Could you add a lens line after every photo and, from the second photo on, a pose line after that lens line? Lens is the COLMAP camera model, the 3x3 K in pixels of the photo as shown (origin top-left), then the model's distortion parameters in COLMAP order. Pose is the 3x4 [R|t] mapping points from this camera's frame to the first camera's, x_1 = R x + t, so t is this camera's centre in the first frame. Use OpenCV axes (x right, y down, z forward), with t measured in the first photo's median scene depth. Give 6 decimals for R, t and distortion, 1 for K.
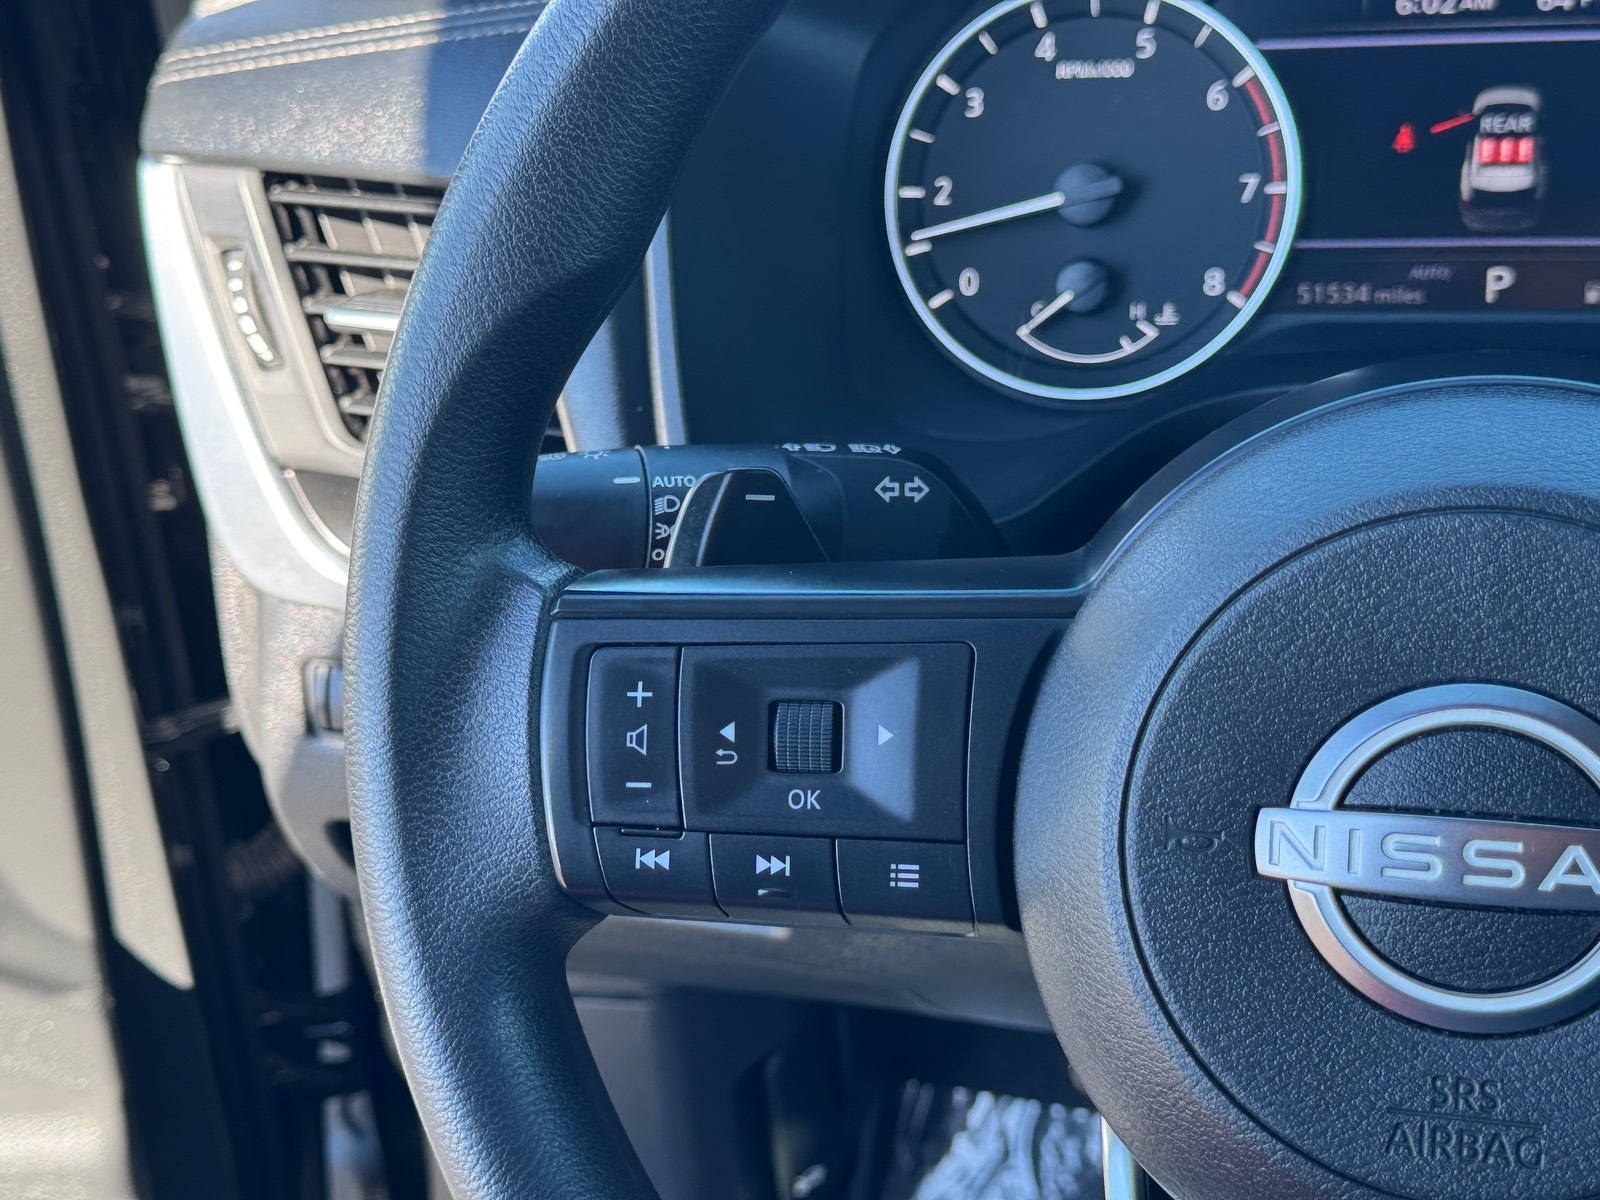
lens RADIAL K [[2274.4, 0, 776.4], [0, 2274.4, 622.3], [0, 0, 1]] dist [0.184703, -0.460383]
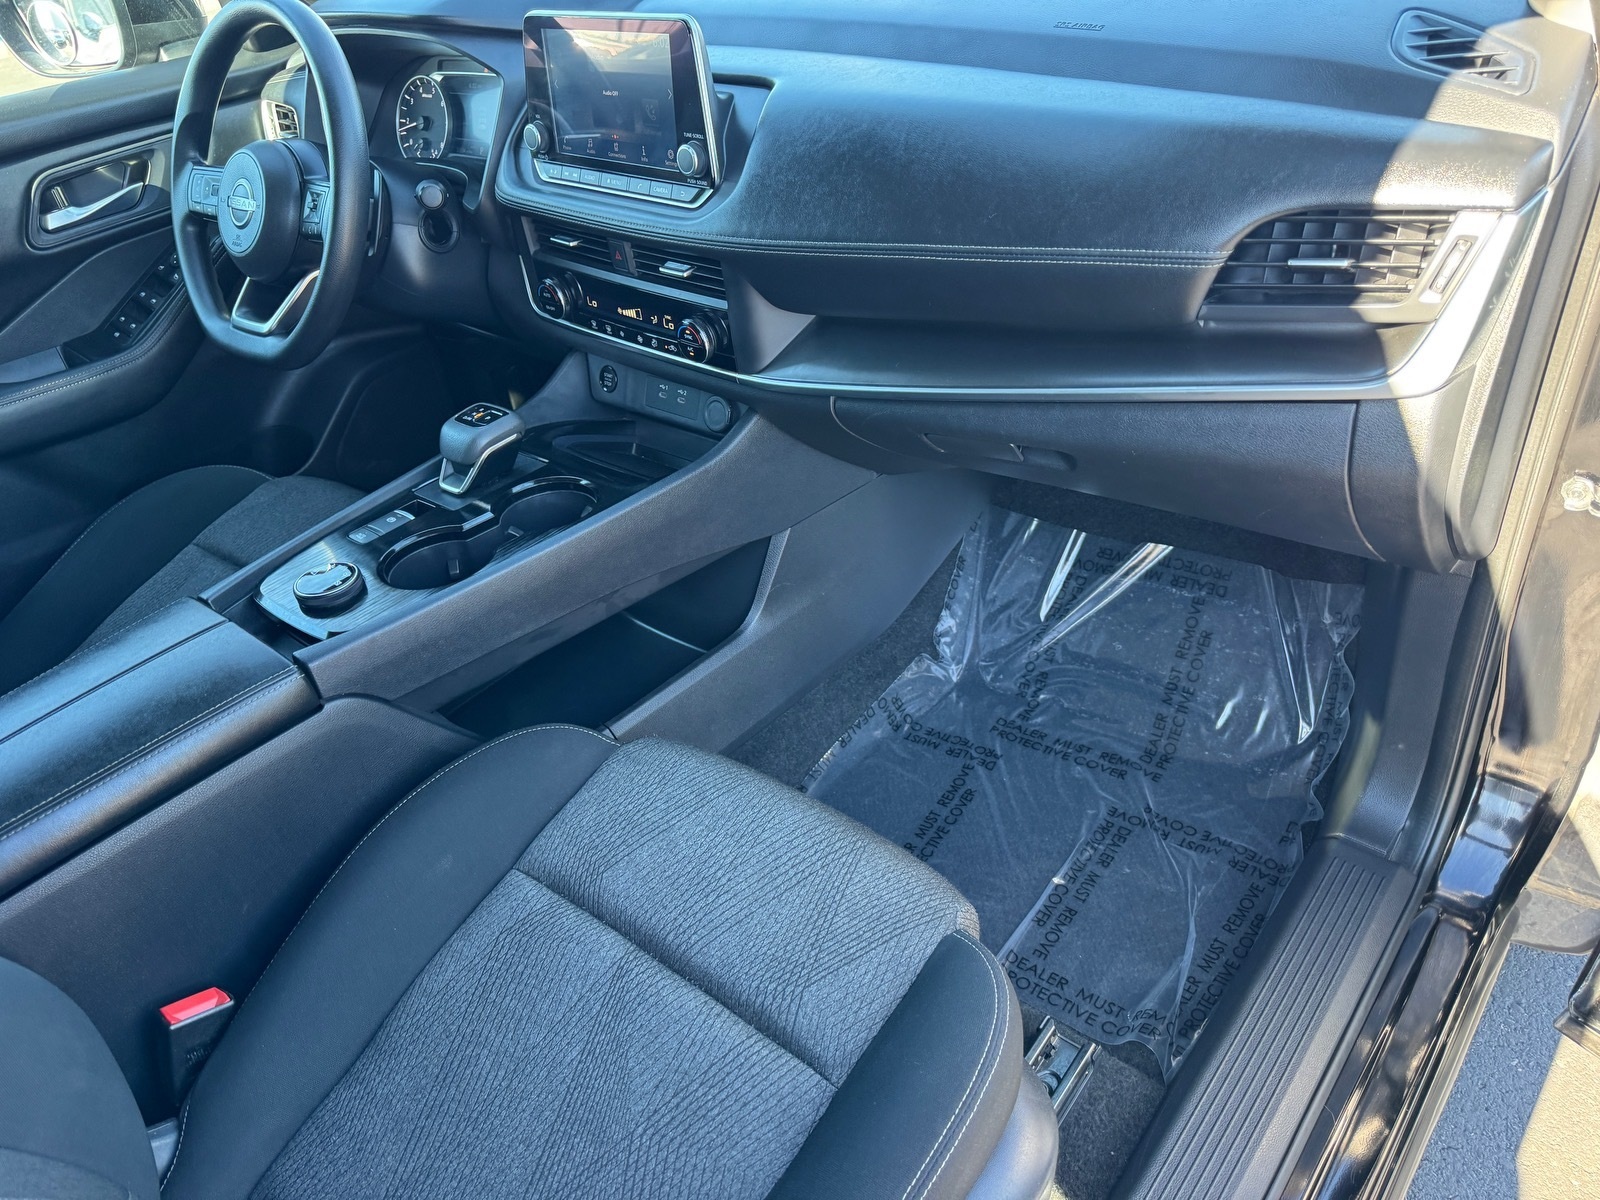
lens RADIAL K [[1107.8, 0, 800.0], [0, 1107.8, 600.0], [0, 0, 1]] dist [0.090407, -0.105432]
pose [[0.913513, 0.234692, -0.332285, 1.884635], [-0.180083, 0.965713, 0.187000, 0.190211], [0.364779, -0.110988, 0.924455, -0.984316]]
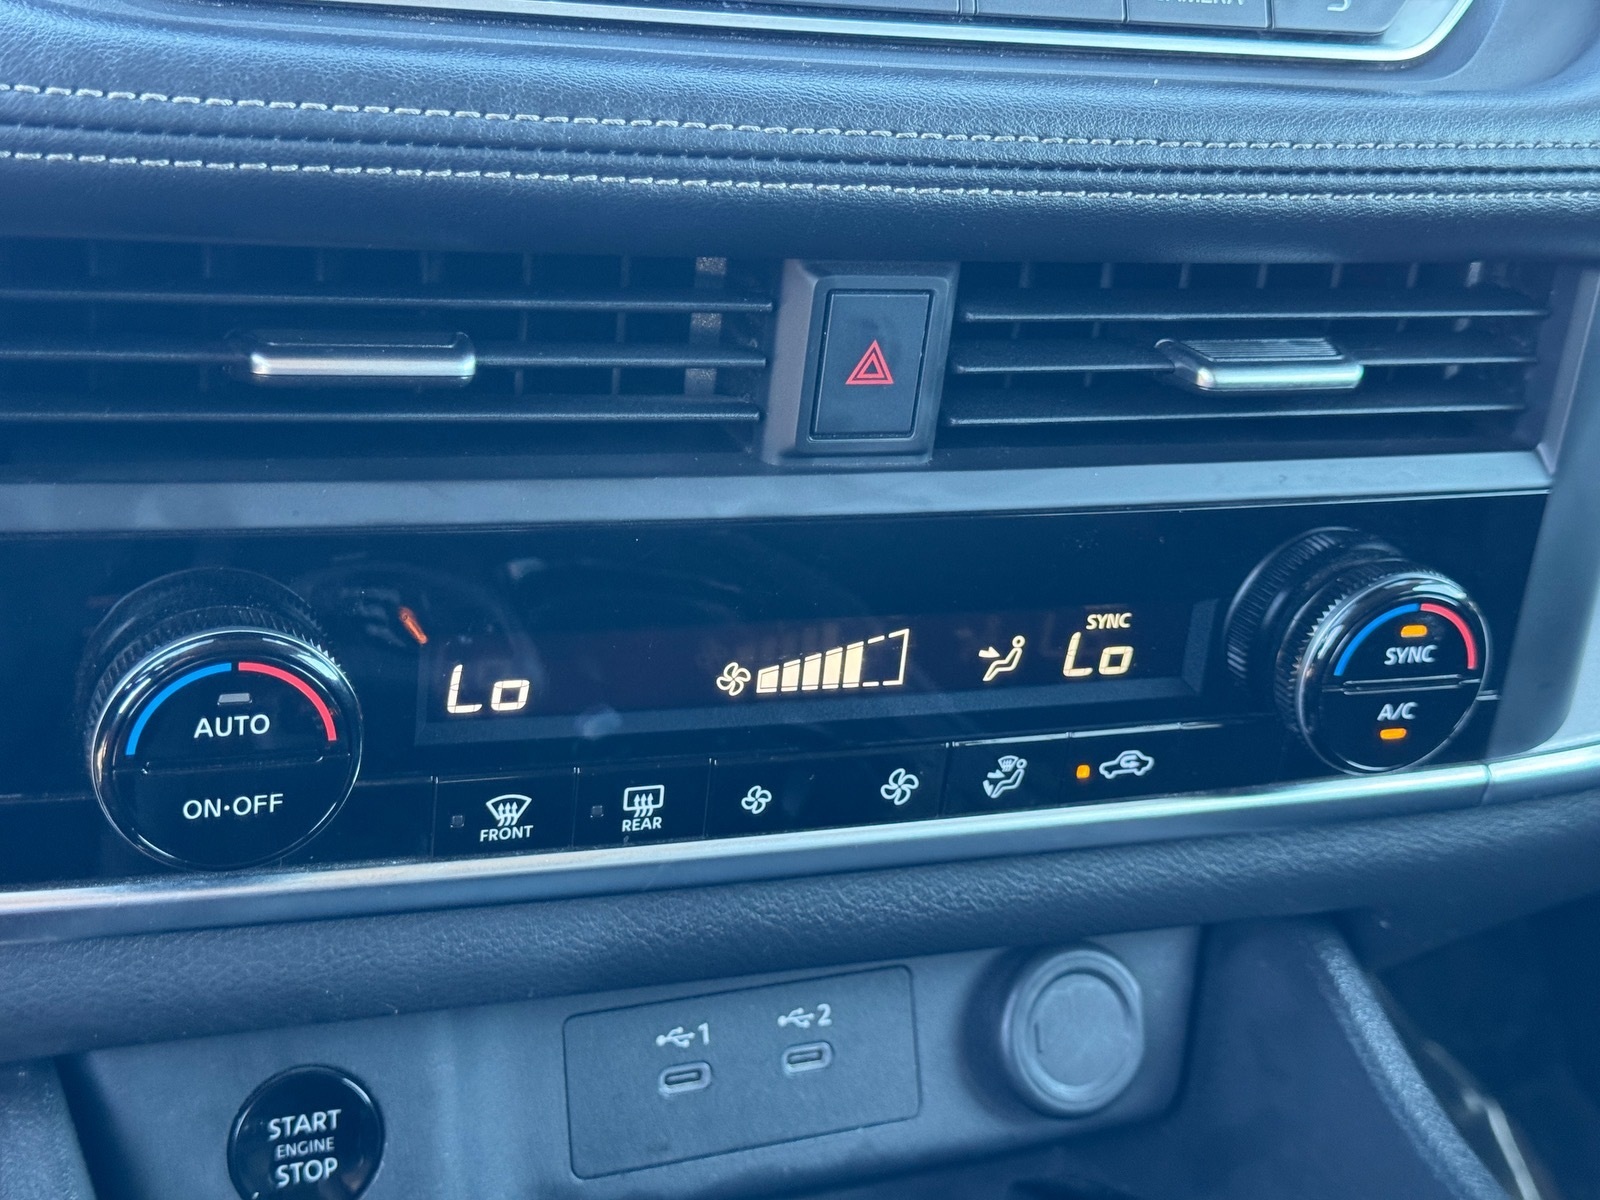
lens RADIAL K [[2252.0, 0, 809.8], [0, 2252.0, 603.2], [0, 0, 1]] dist [0.169213, -0.416587]
pose [[0.733664, -0.062455, 0.676636, 0.420463], [0.158615, 0.983999, -0.081158, 0.161935], [-0.660741, 0.166867, 0.731831, 0.190384]]
